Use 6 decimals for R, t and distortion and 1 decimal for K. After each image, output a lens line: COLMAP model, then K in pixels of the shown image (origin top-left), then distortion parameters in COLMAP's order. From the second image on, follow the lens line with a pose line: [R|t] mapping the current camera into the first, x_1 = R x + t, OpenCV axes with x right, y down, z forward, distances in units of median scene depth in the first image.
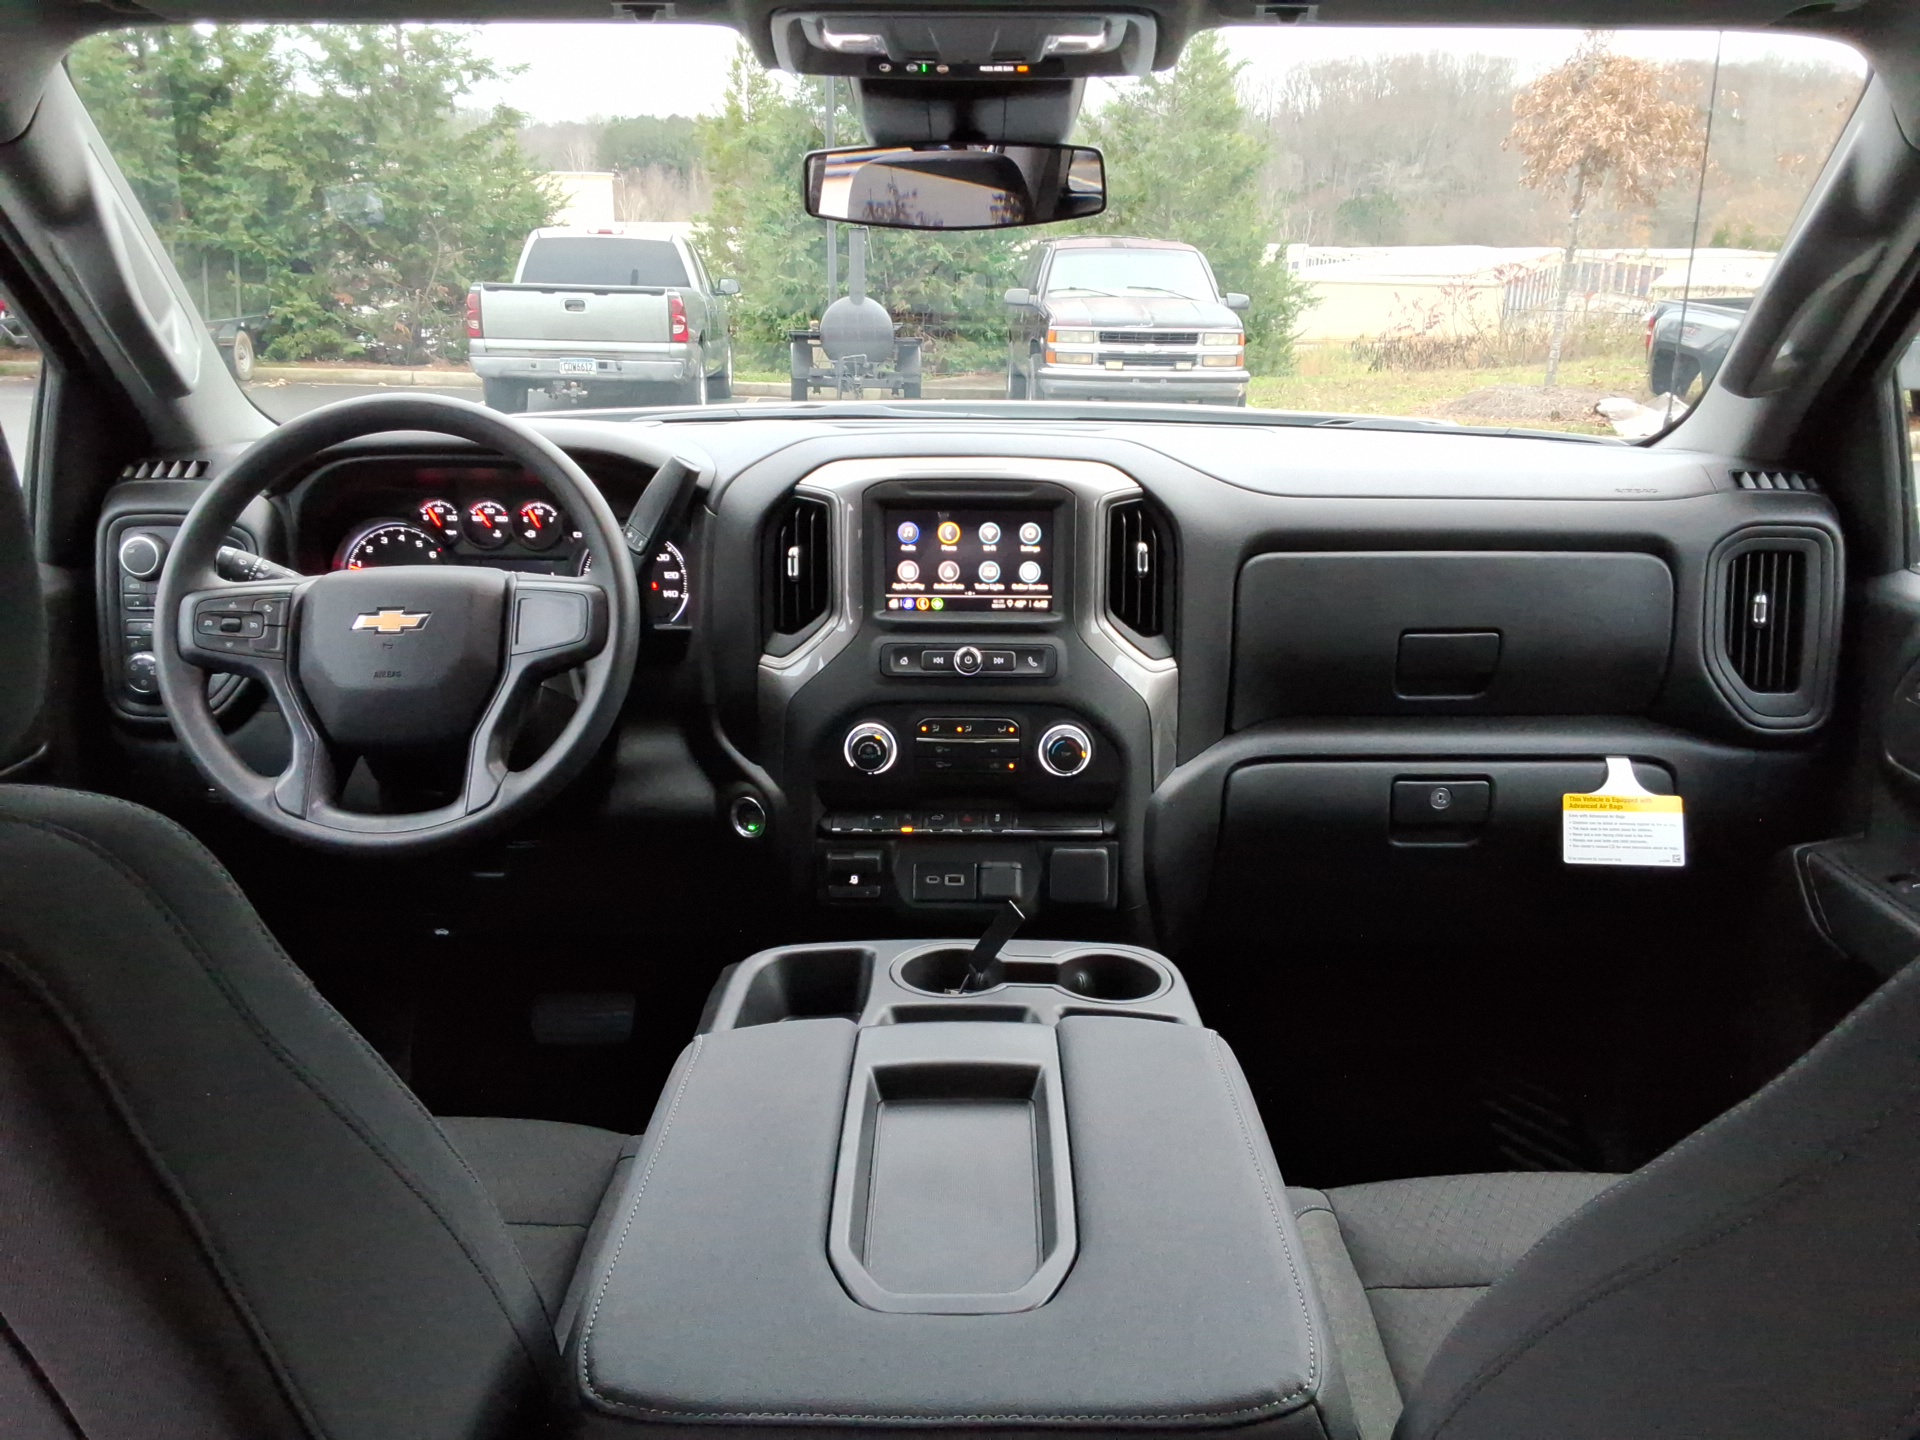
lens RADIAL K [[1543.1, 0, 978.9], [0, 1543.1, 673.5], [0, 0, 1]] dist [0.117028, -0.201830]
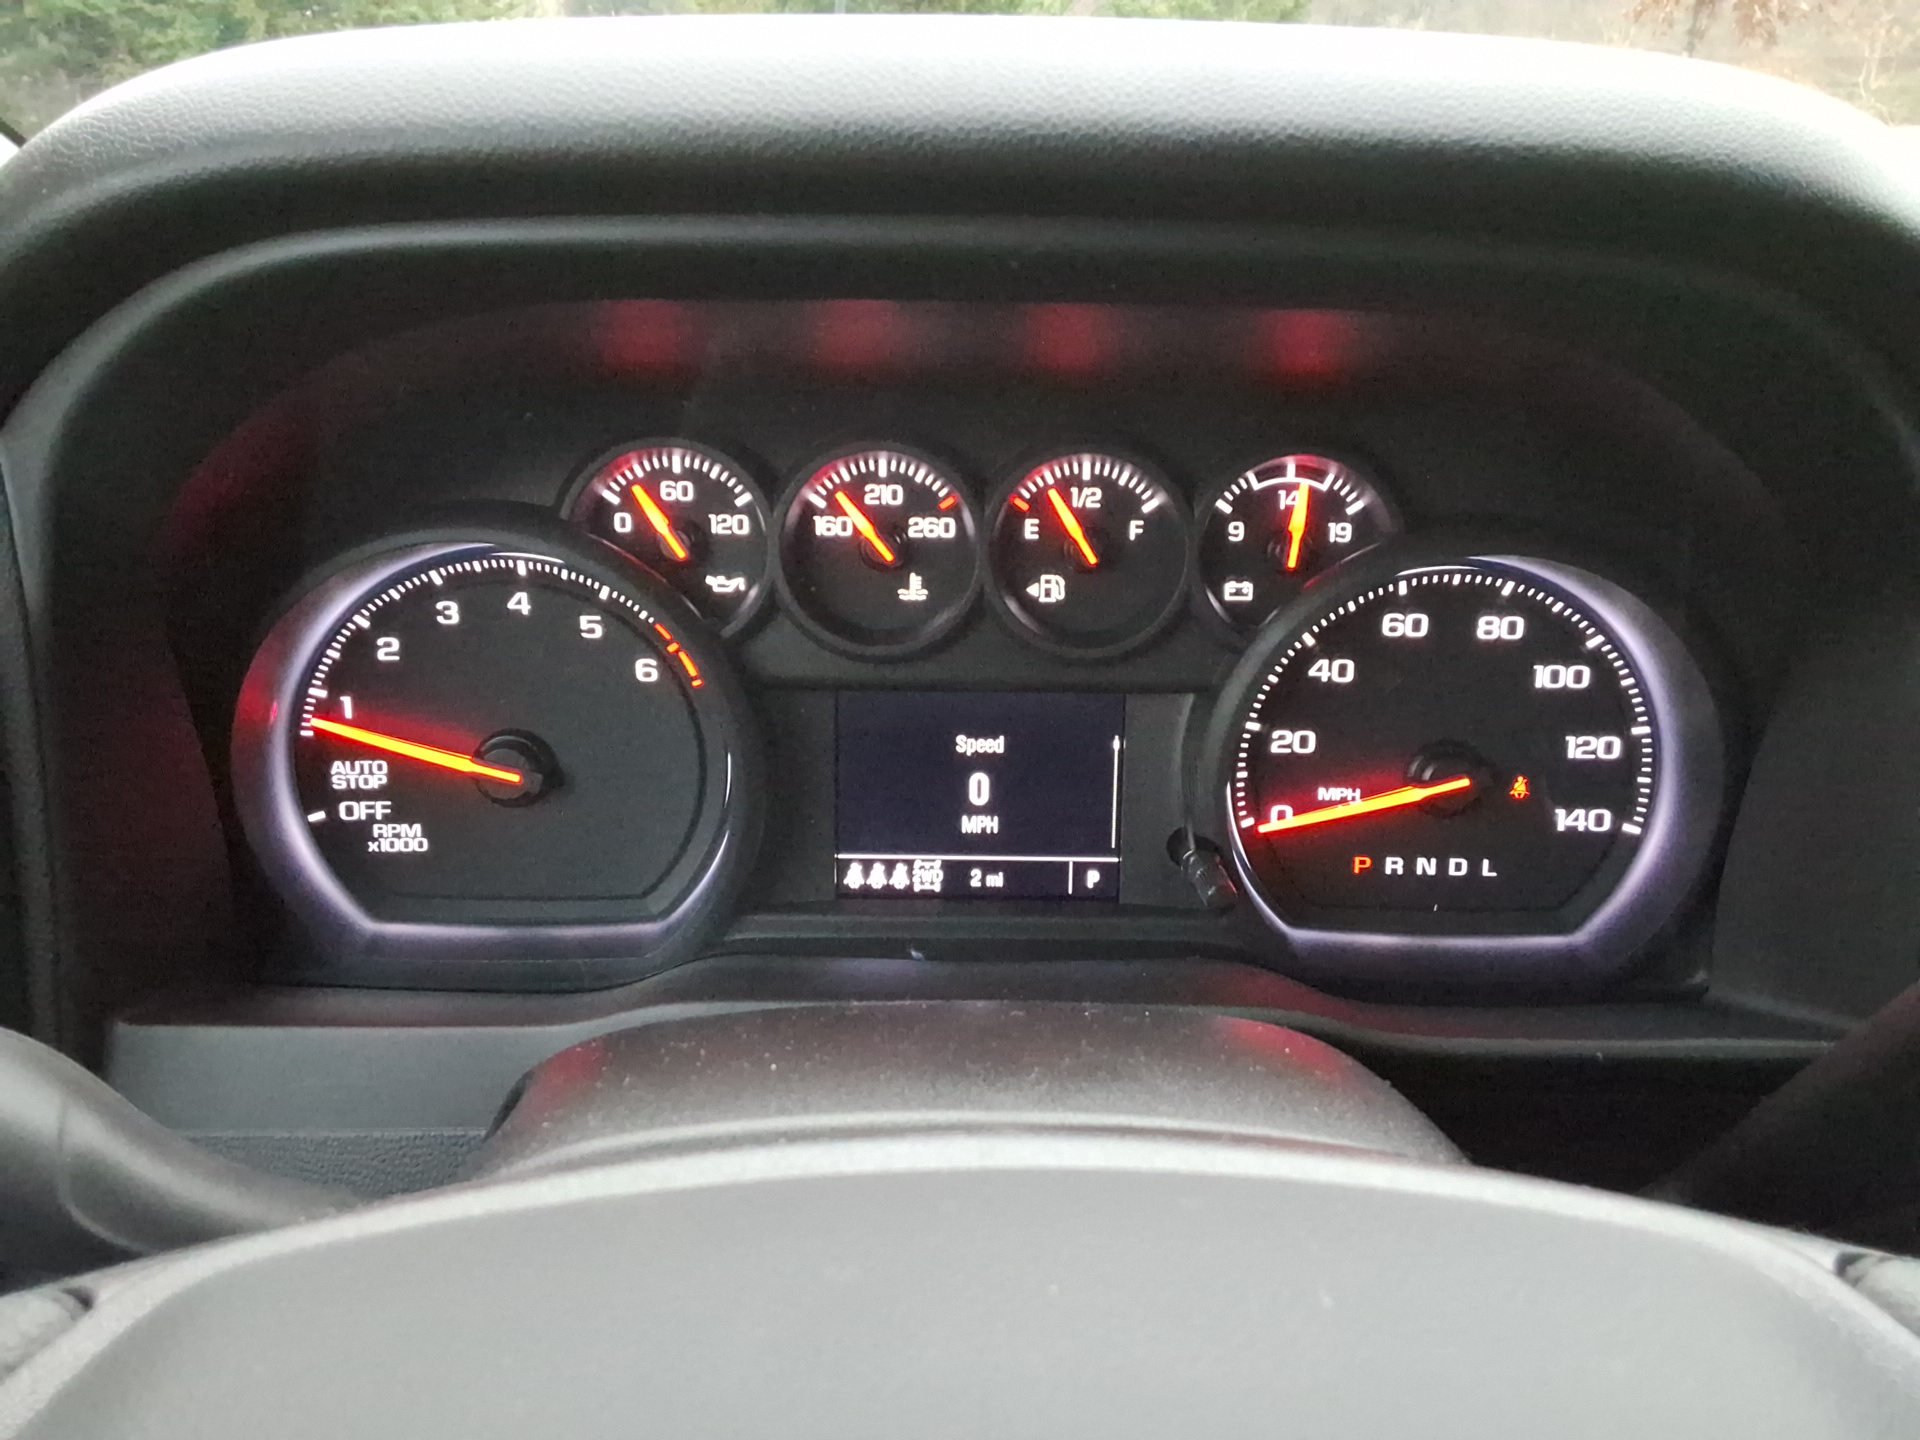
lens RADIAL K [[1550.7, 0, 955.6], [0, 1550.7, 650.3], [0, 0, 1]] dist [0.128680, -0.130720]
pose [[0.999992, 0.001436, -0.003855, -0.299660], [-0.001183, 0.997902, 0.064734, -0.095080], [0.003940, -0.064729, 0.997895, 0.754109]]
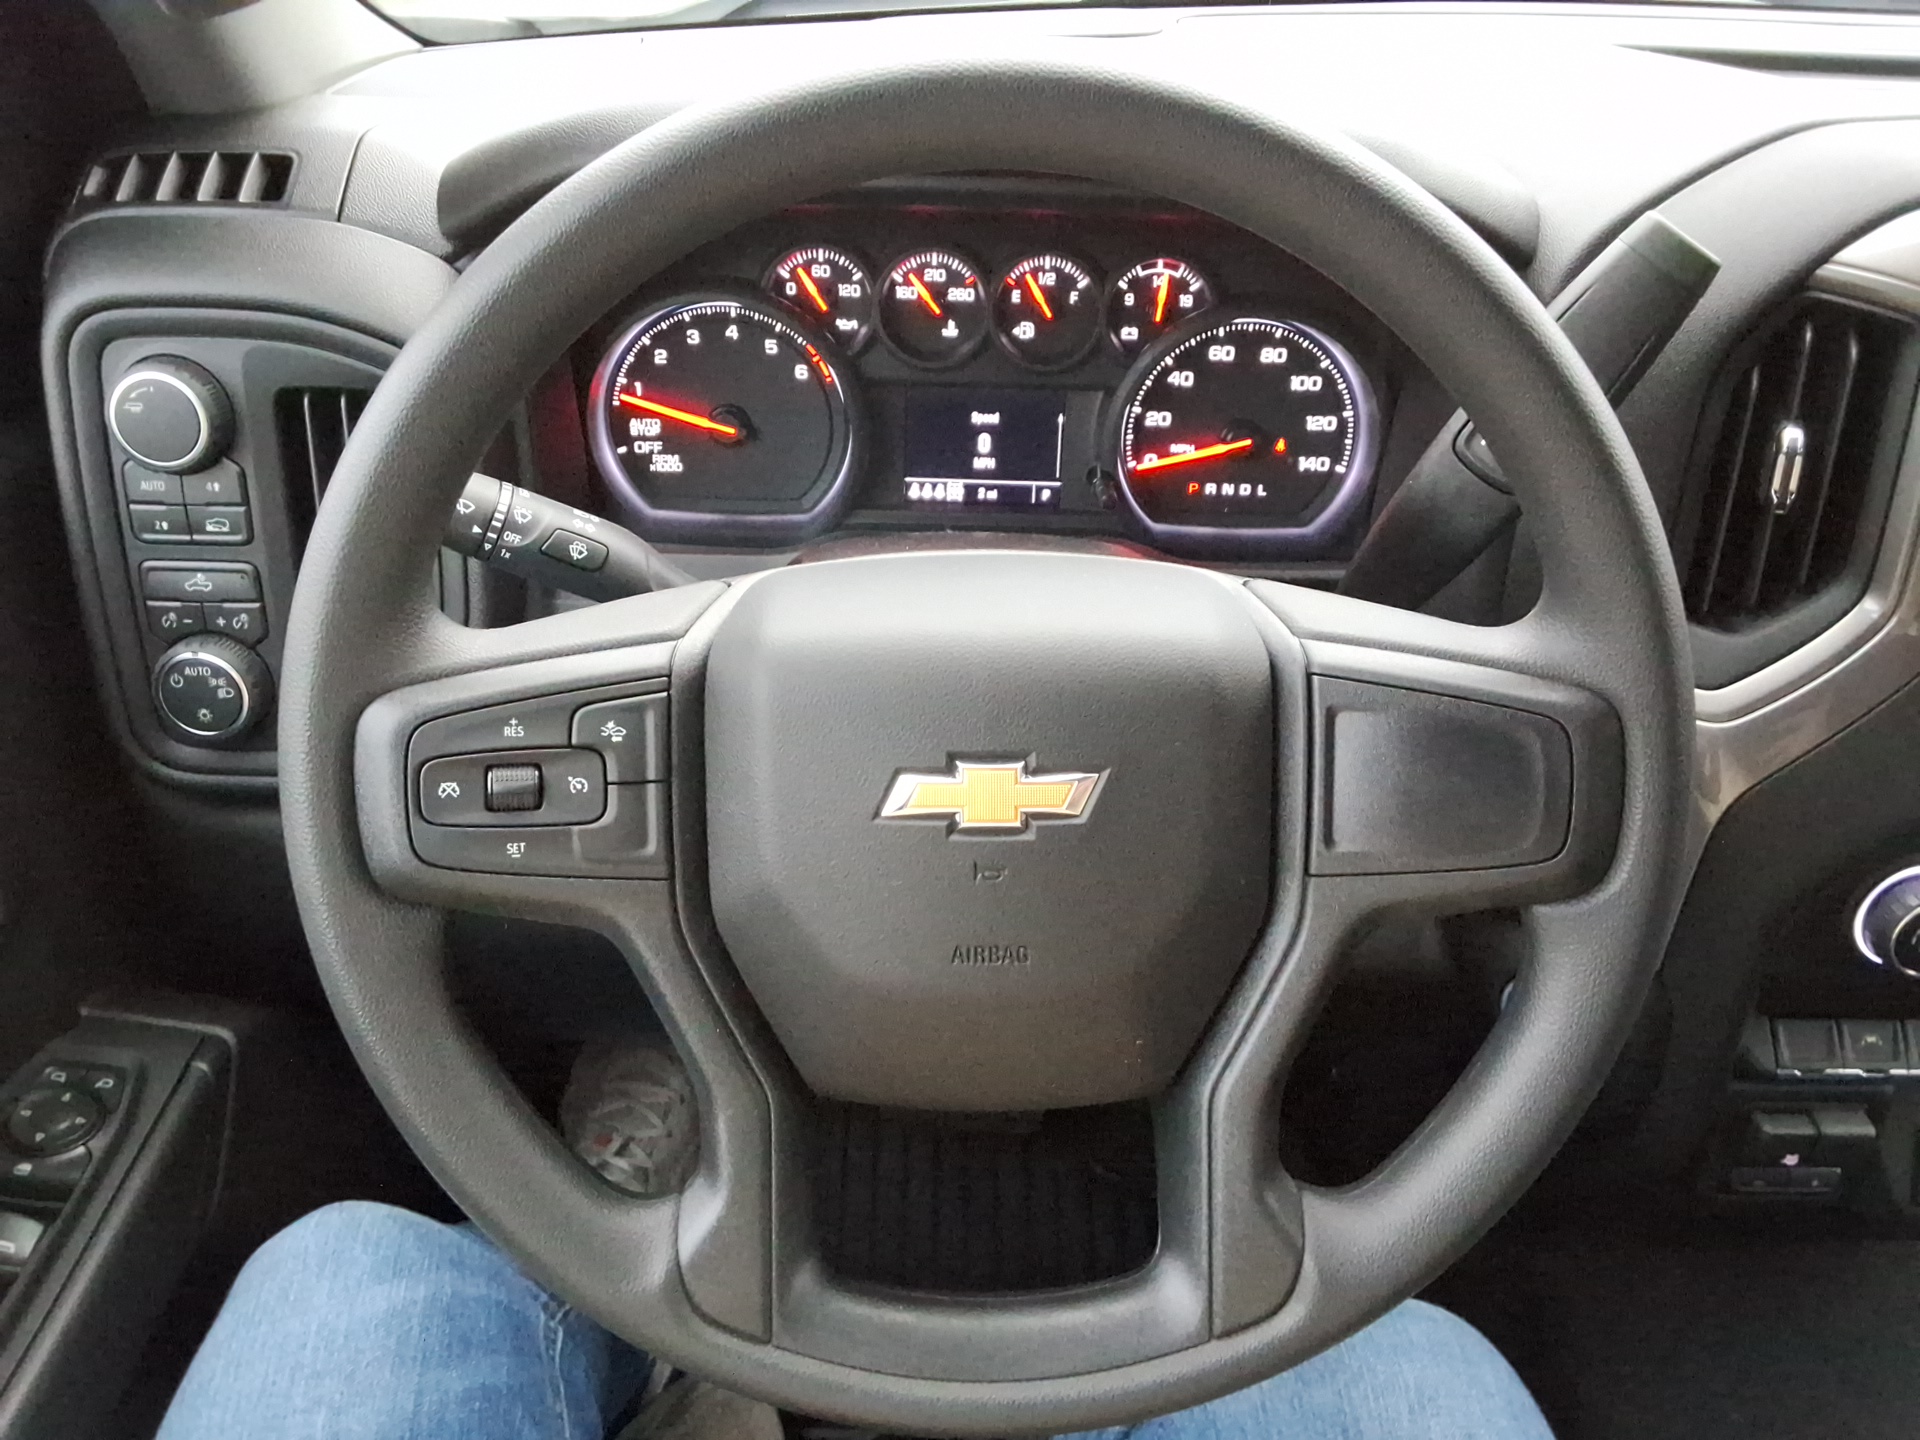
lens RADIAL K [[1575.7, 0, 967.9], [0, 1575.7, 710.7], [0, 0, 1]] dist [0.128238, -0.169258]
pose [[0.999828, 0.017888, 0.004888, -0.302444], [-0.018533, 0.954770, 0.296768, -0.118959], [0.000641, -0.296807, 0.954937, 0.538353]]
